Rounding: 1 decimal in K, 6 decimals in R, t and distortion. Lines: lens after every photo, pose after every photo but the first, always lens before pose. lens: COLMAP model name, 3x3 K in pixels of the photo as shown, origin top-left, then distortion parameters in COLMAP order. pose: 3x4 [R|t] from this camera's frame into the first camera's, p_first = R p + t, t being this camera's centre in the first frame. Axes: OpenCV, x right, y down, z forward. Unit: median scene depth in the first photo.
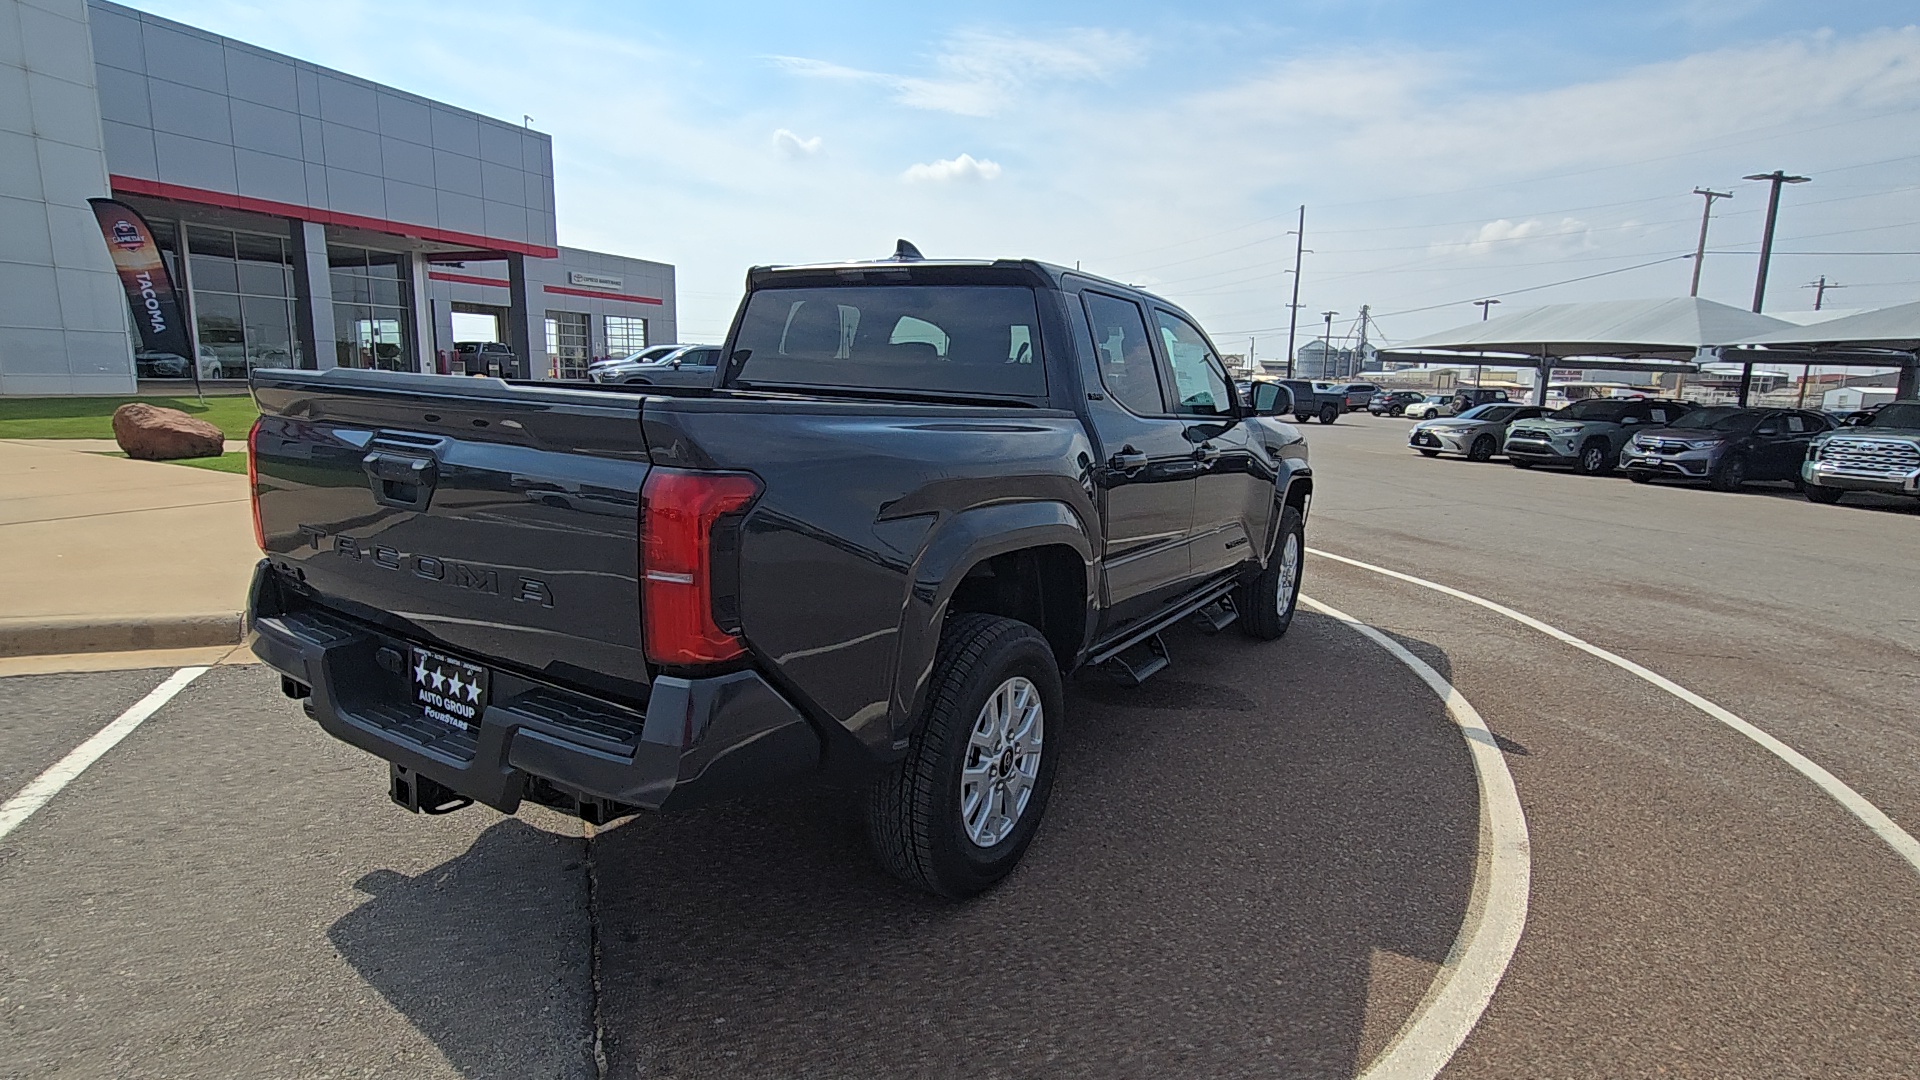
lens RADIAL K [[970.2, 0, 954.0], [0, 970.2, 547.3], [0, 0, 1]] dist [0.001714, 0.000446]
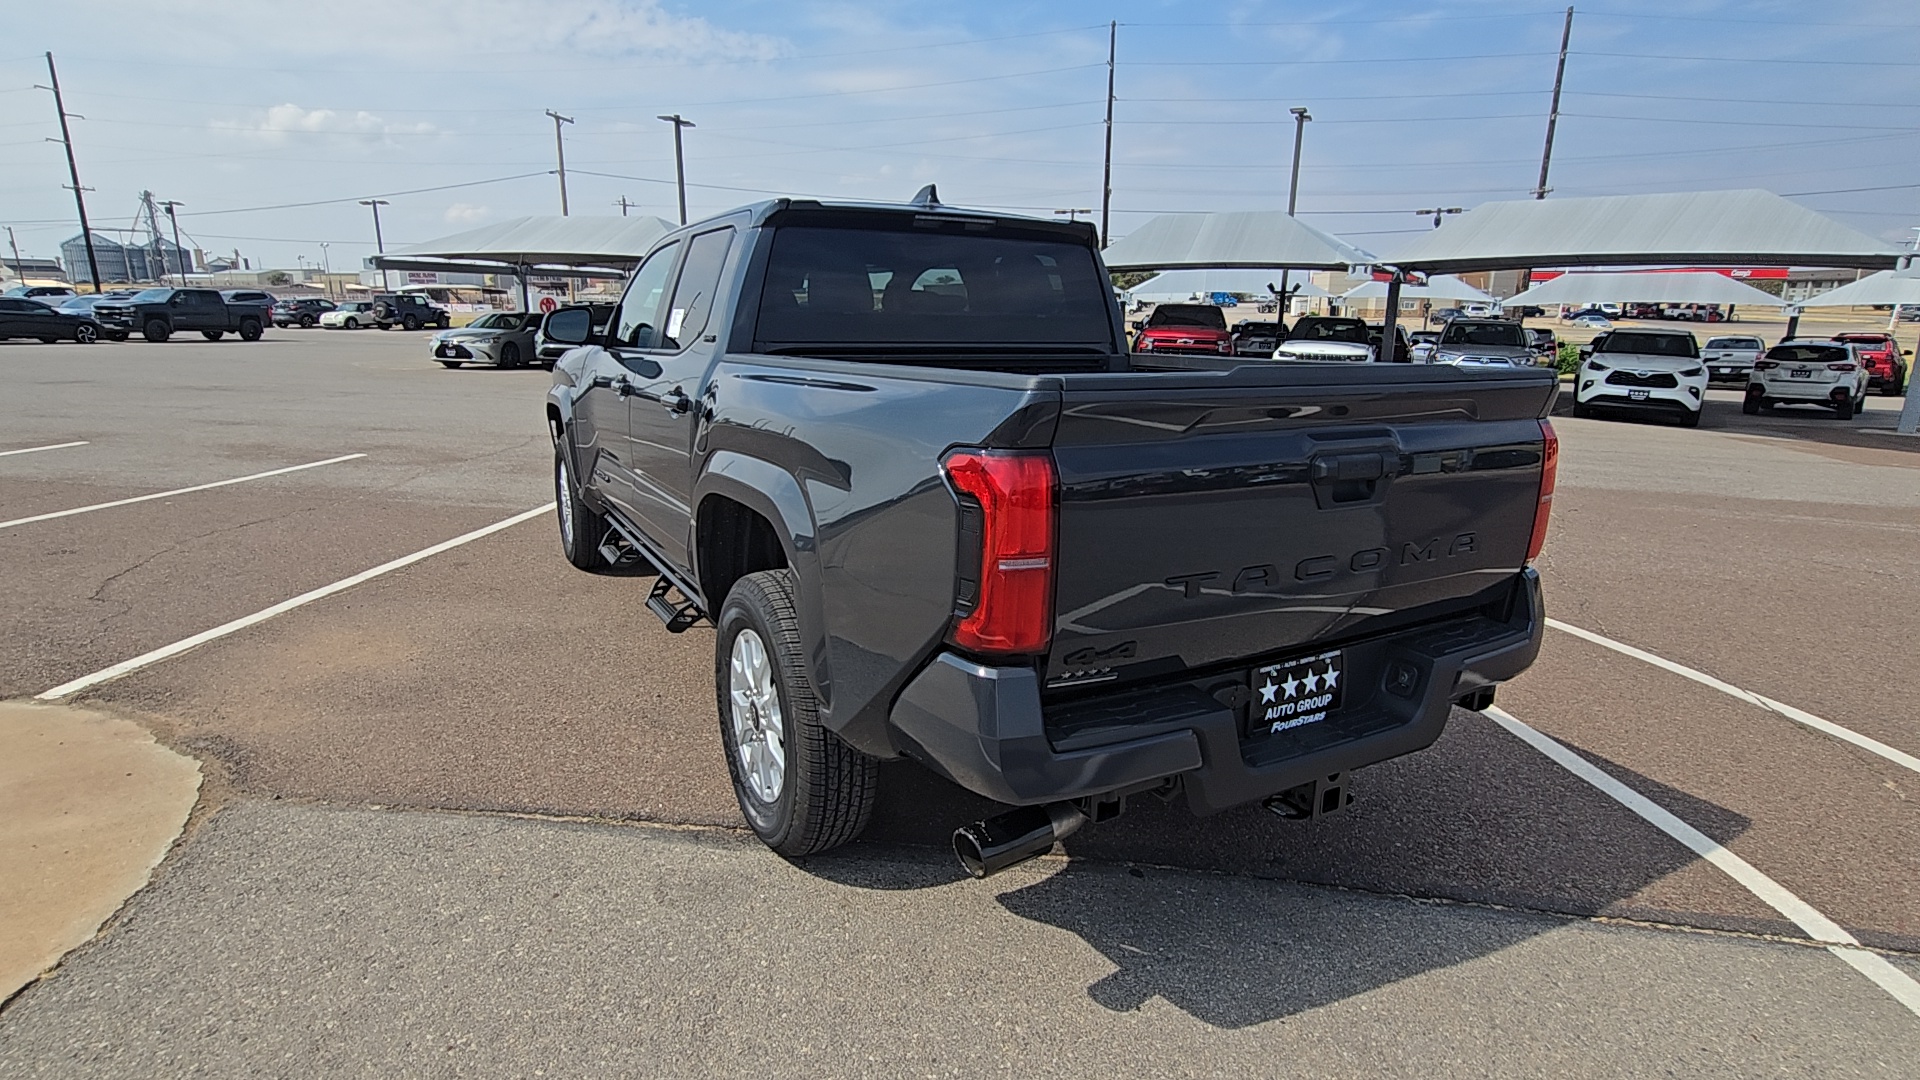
lens RADIAL K [[970.2, 0, 954.0], [0, 970.2, 547.3], [0, 0, 1]] dist [0.001714, 0.000446]
pose [[0.482949, -0.239092, 0.842375, -0.141414], [0.156776, 0.970066, 0.185453, -0.021699], [-0.861500, 0.042499, 0.505977, 0.077550]]
